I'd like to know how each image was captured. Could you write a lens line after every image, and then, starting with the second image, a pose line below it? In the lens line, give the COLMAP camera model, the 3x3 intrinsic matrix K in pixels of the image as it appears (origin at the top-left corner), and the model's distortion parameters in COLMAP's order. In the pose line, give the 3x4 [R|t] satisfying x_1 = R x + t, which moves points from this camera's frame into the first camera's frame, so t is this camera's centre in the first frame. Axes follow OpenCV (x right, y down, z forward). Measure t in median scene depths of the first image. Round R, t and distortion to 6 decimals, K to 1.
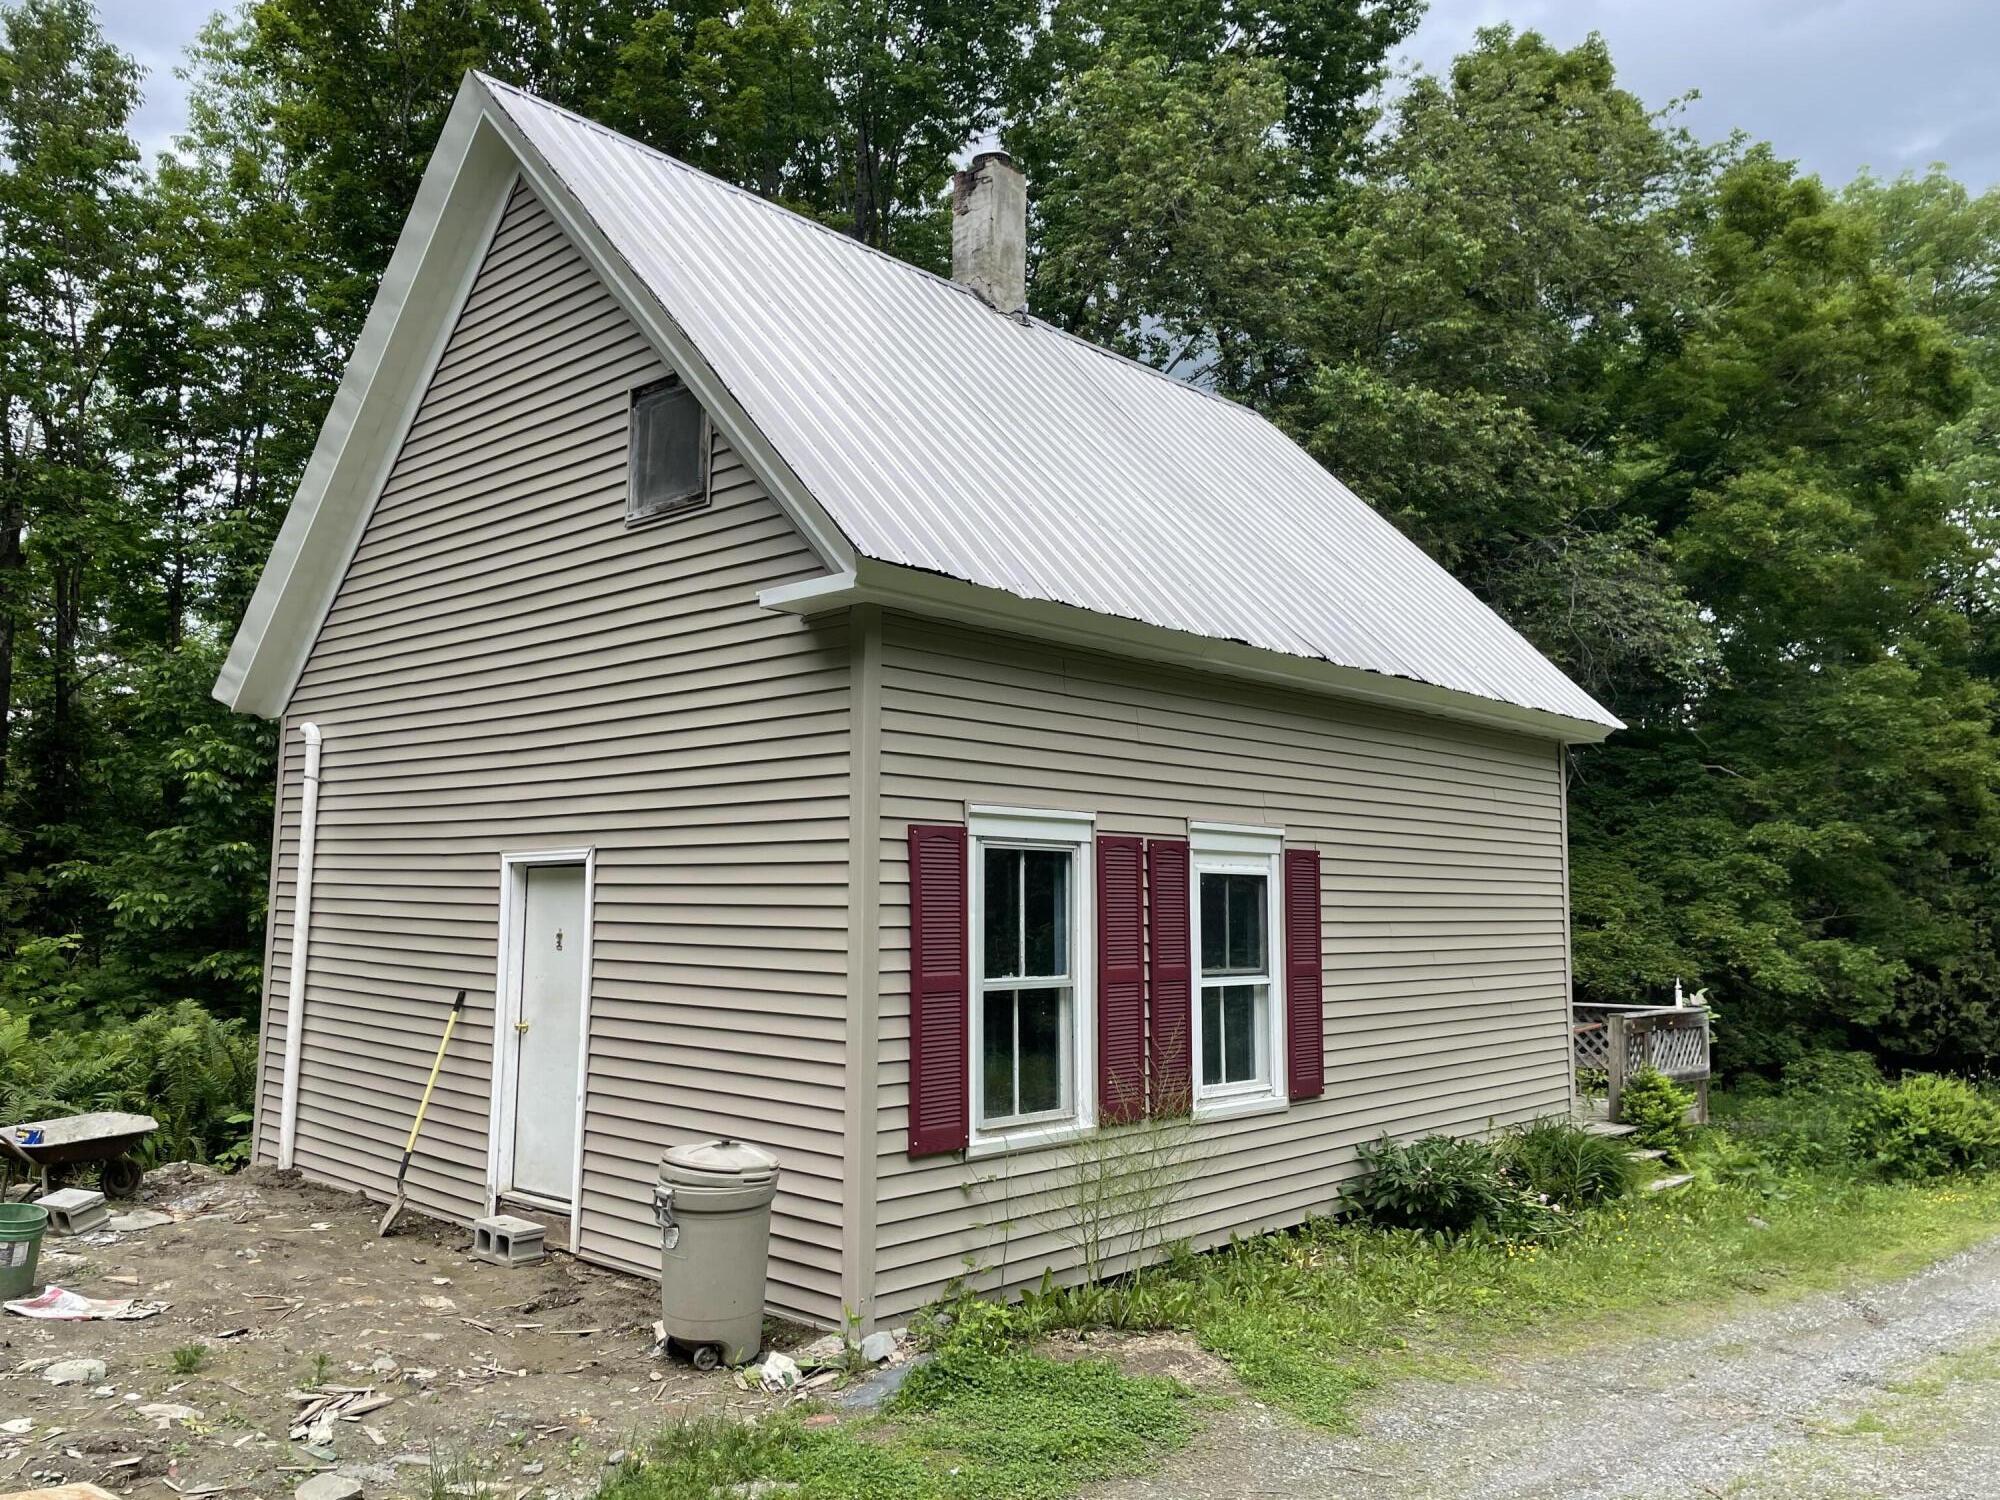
lens RADIAL K [[1469.6, 0, 1000.0], [0, 1469.6, 750.0], [0, 0, 1]] dist [0.036606, -0.001612]
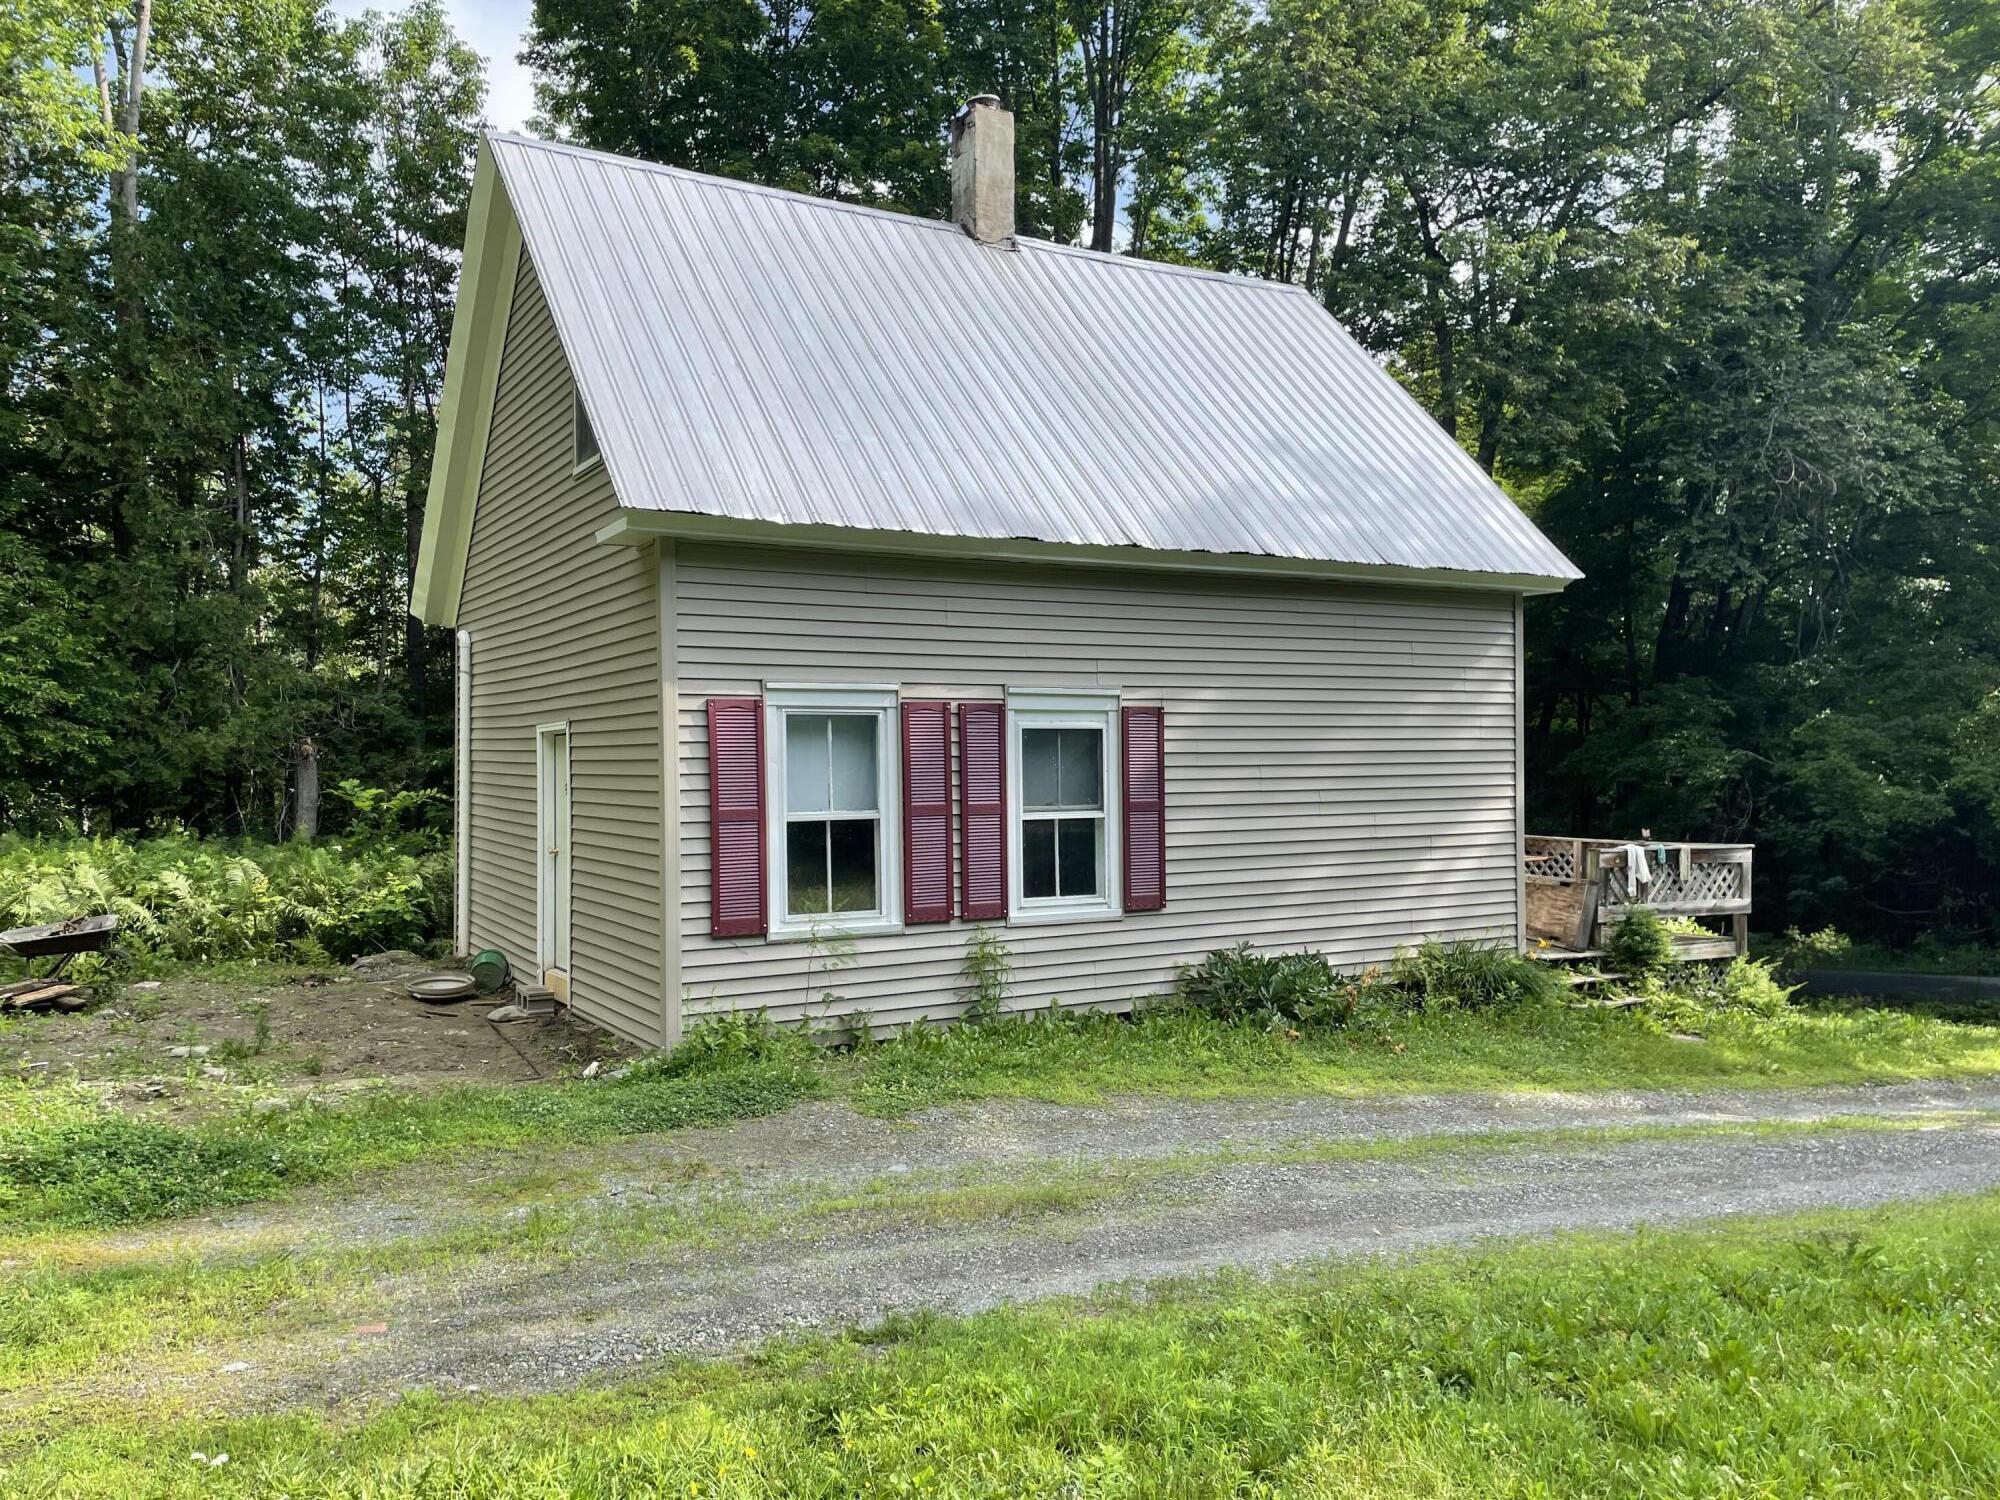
lens RADIAL K [[1469.6, 0, 1000.0], [0, 1469.6, 750.0], [0, 0, 1]] dist [0.036606, -0.001612]
pose [[0.958284, -0.019257, -0.285169, 0.451453], [0.046687, 0.994873, 0.089706, -0.009444], [0.281979, -0.099278, 0.954270, -0.175769]]
